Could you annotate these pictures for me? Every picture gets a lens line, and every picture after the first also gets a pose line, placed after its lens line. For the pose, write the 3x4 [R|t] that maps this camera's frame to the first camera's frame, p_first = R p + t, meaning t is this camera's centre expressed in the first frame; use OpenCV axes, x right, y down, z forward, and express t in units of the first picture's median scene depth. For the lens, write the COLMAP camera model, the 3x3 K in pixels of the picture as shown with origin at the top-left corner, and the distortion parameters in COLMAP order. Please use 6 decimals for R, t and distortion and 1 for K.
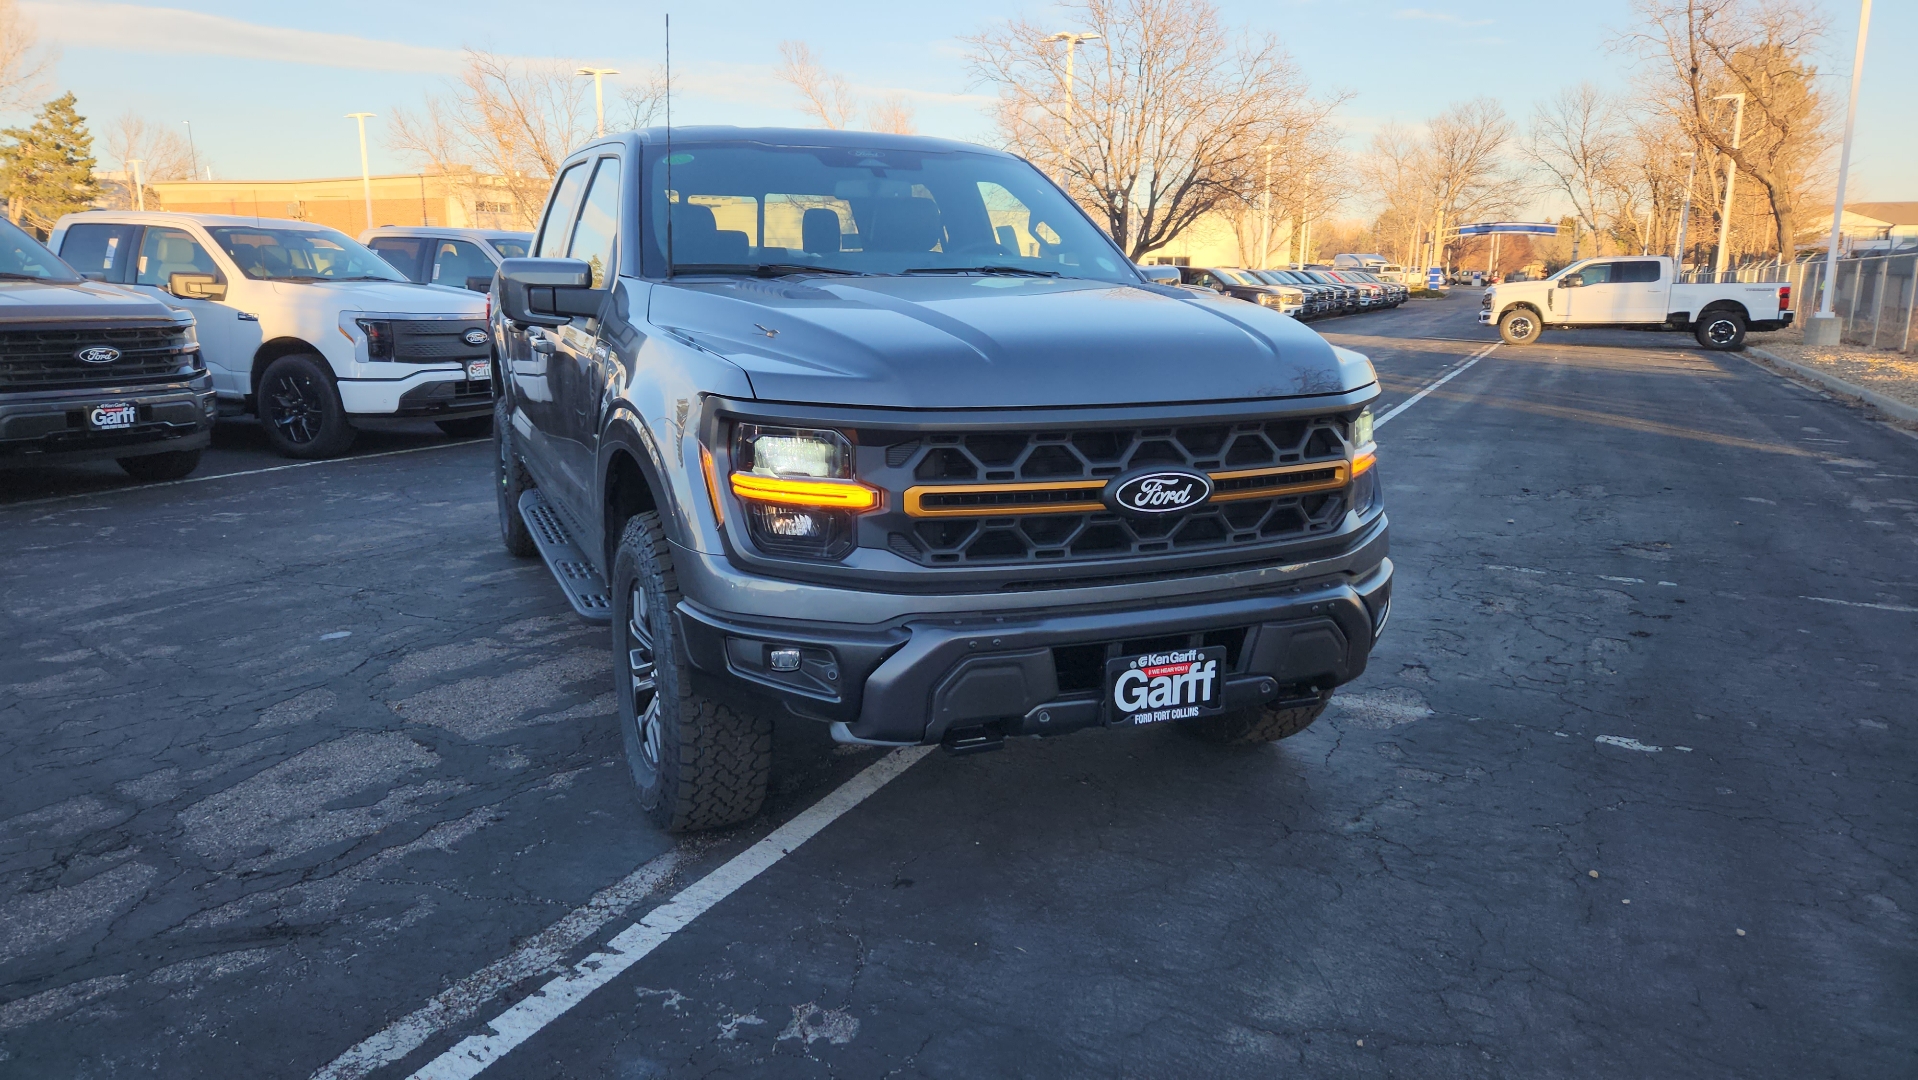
lens RADIAL K [[1275.2, 0, 914.2], [0, 1275.2, 536.7], [0, 0, 1]] dist [0.075915, -0.062313]
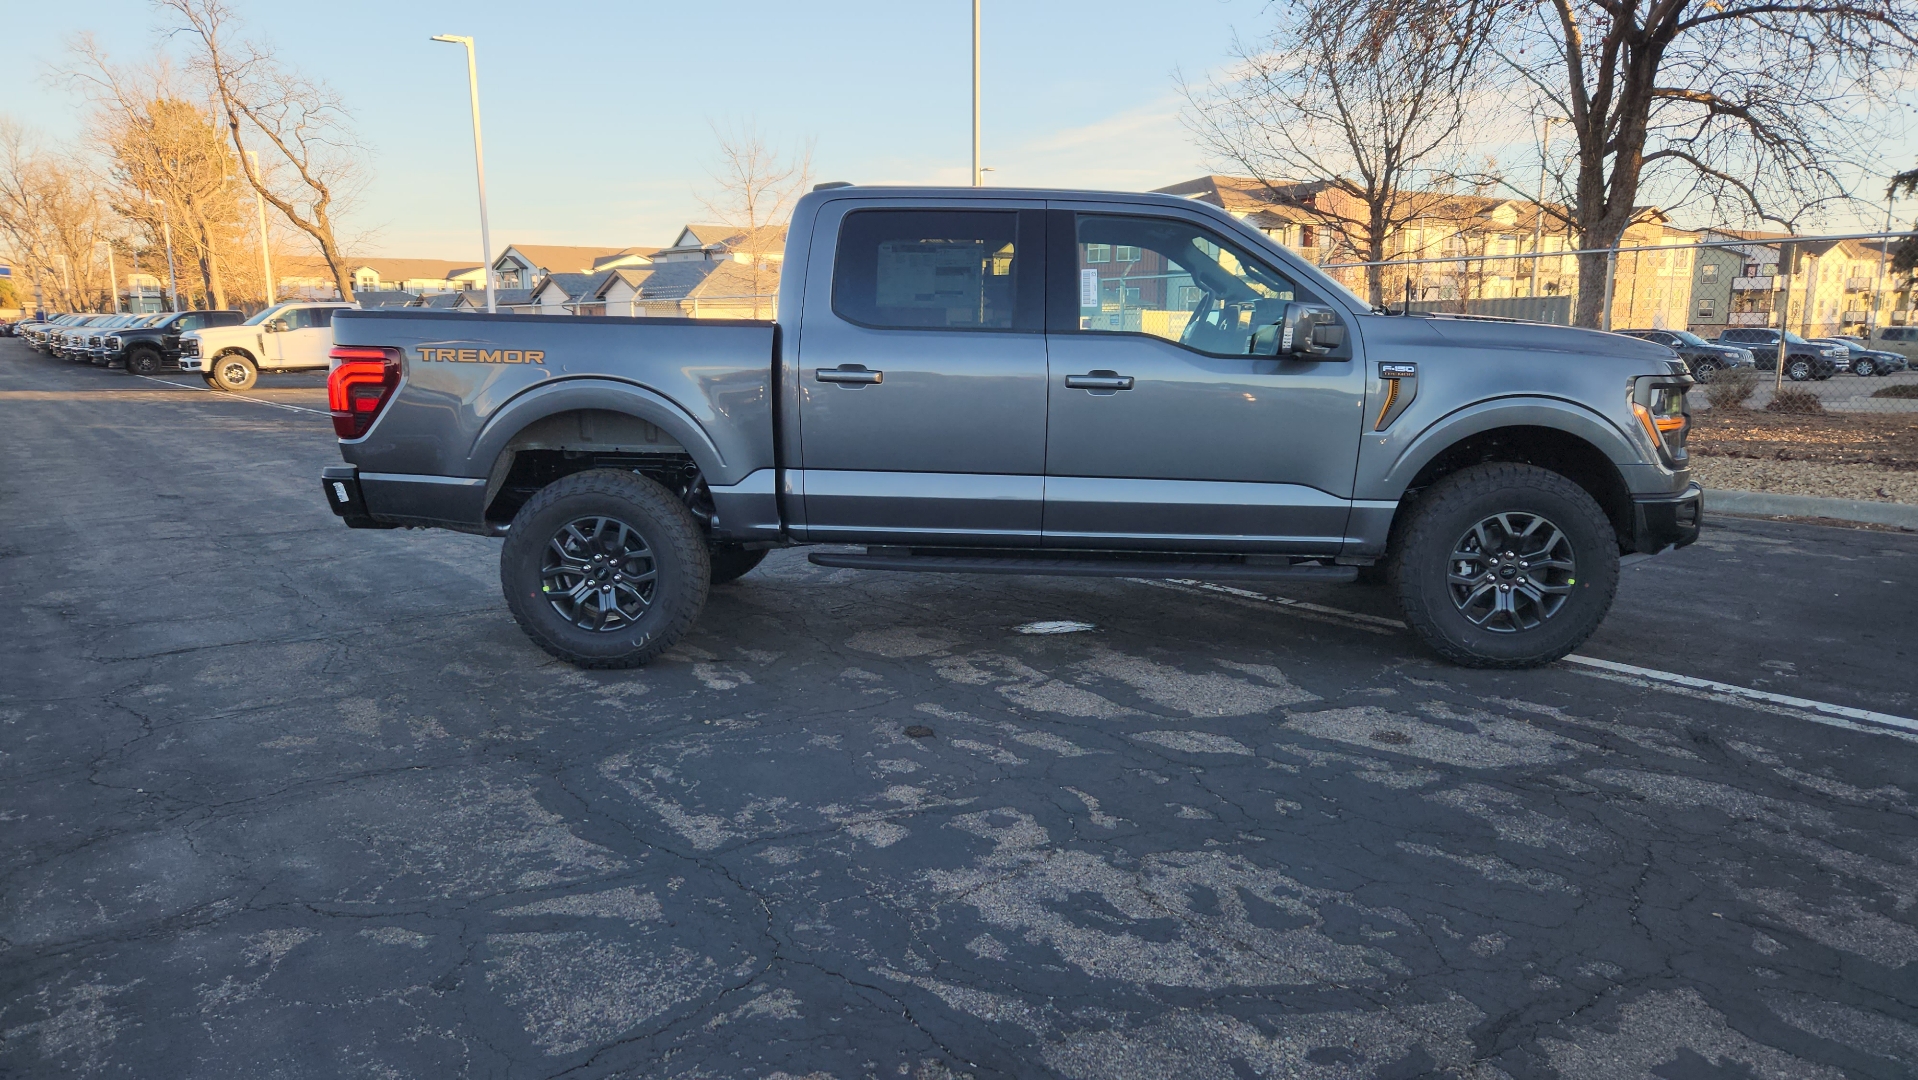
lens RADIAL K [[1288.7, 0, 931.7], [0, 1288.7, 541.2], [0, 0, 1]] dist [0.077328, -0.062009]
pose [[0.433138, -0.161808, 0.886685, -1.845695], [0.190366, 0.977985, 0.085476, -0.189994], [-0.880995, 0.131772, 0.454405, 0.887437]]
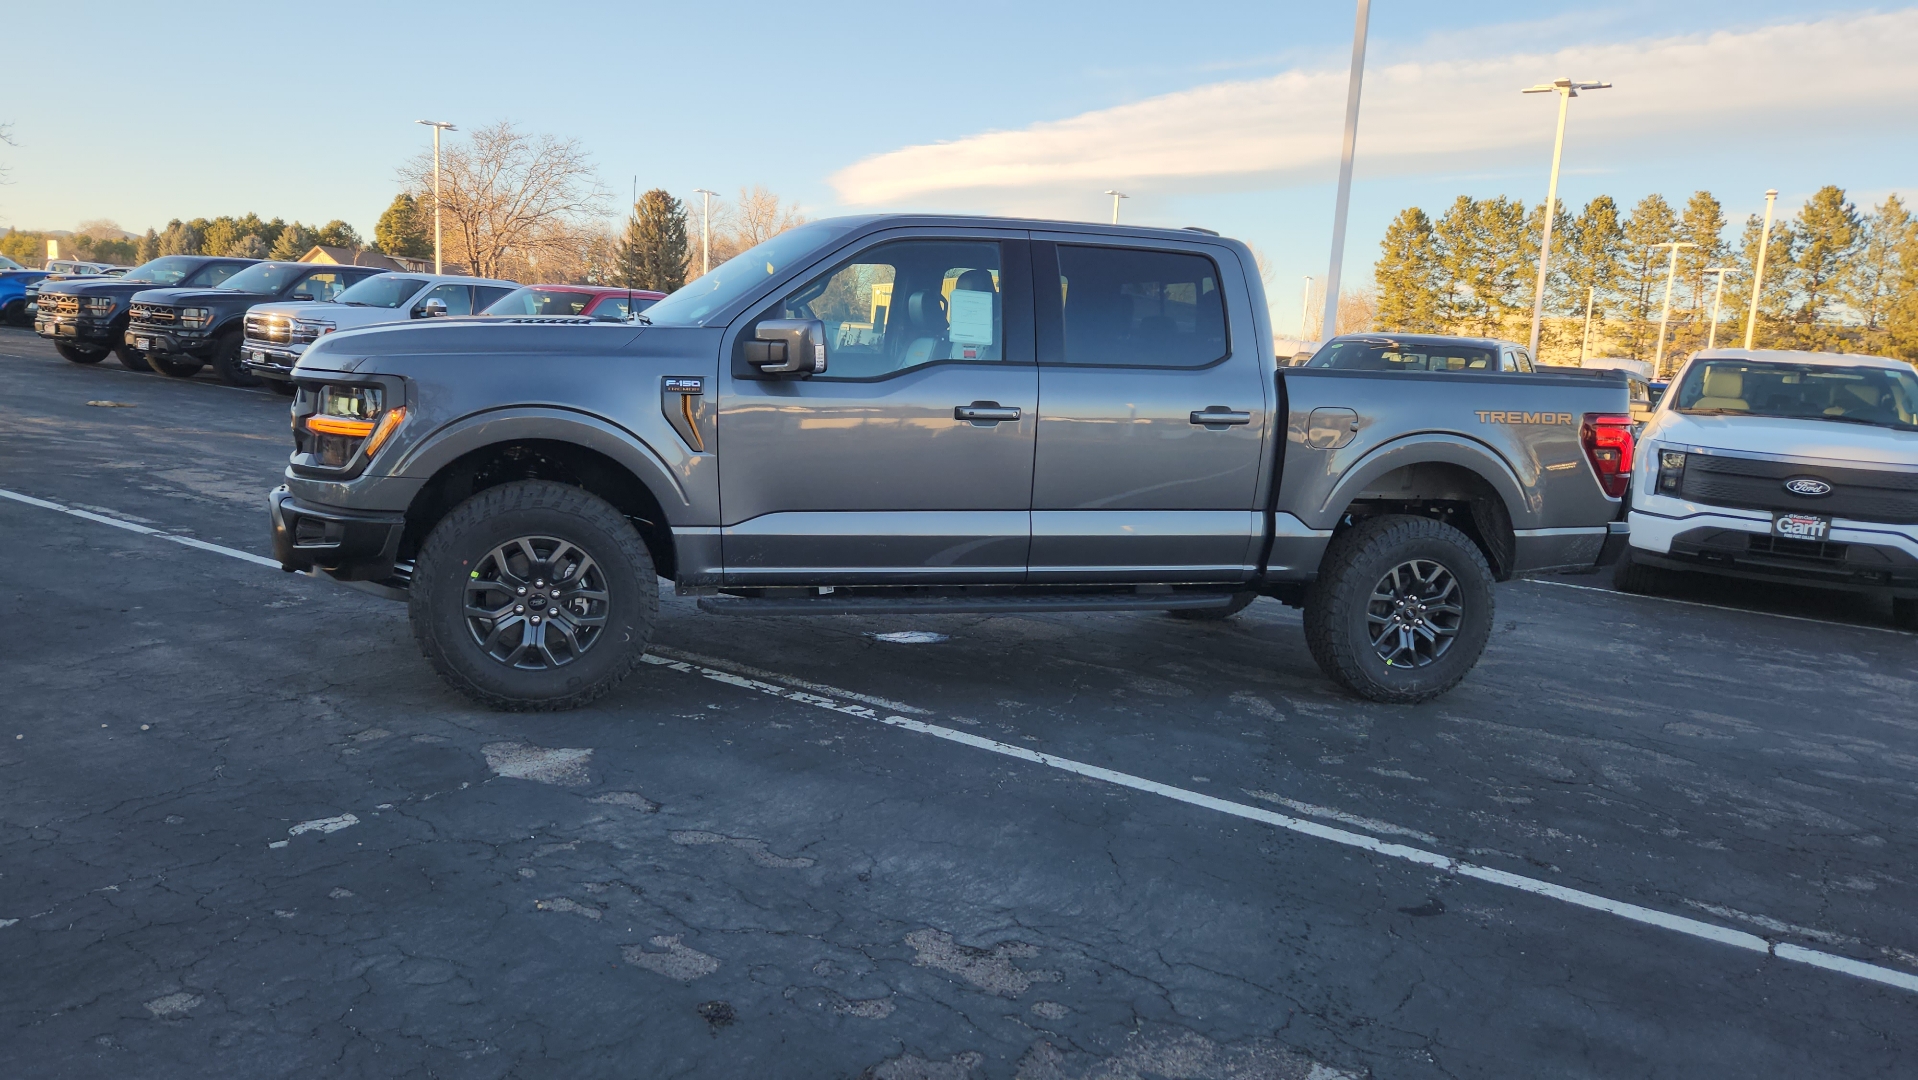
lens RADIAL K [[1284.6, 0, 931.9], [0, 1284.6, 529.3], [0, 0, 1]] dist [0.076962, -0.065176]
pose [[-0.093377, 0.120198, -0.988349, 1.611295], [-0.267405, 0.953185, 0.141185, -0.309301], [0.959049, 0.277473, -0.056864, 1.654660]]
